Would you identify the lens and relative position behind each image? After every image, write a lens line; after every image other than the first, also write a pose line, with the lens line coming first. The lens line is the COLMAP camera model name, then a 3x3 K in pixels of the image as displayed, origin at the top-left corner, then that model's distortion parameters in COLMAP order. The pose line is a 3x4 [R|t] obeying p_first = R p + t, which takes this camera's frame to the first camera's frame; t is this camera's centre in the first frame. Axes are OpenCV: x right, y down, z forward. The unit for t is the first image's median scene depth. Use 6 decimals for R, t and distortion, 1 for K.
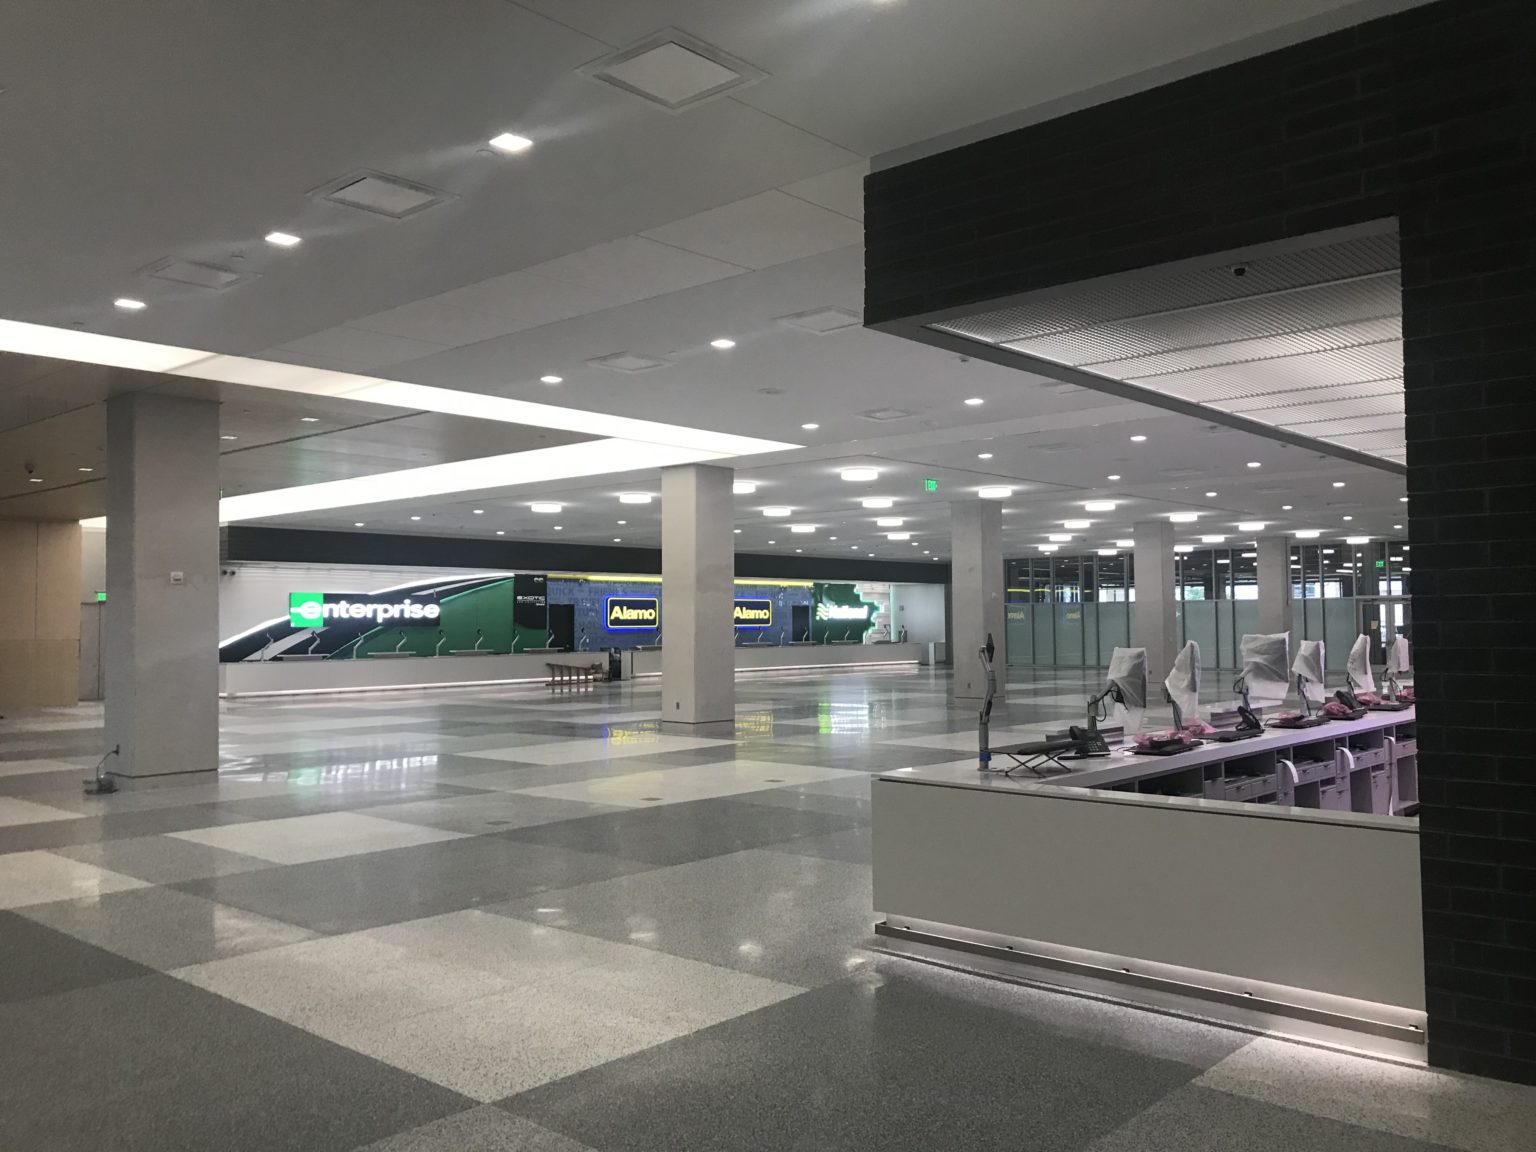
lens RADIAL K [[1255.7, 0, 765.7], [0, 1255.7, 578.9], [0, 0, 1]] dist [0.002720, -0.002247]
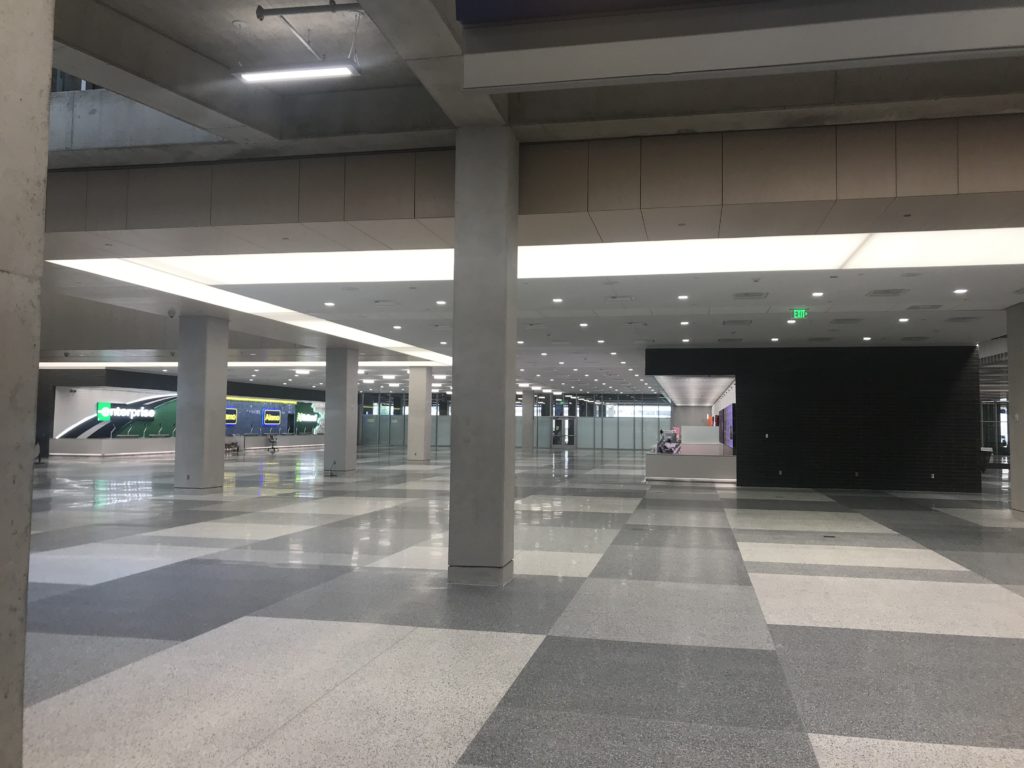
lens RADIAL K [[837.1, 0, 514.0], [0, 837.1, 382.7], [0, 0, 1]] dist [0.002720, -0.002247]
pose [[0.871972, 0.044164, 0.487560, -0.412330], [-0.036934, 0.999019, -0.024438, -0.009730], [-0.488161, 0.003301, 0.872747, -0.364849]]
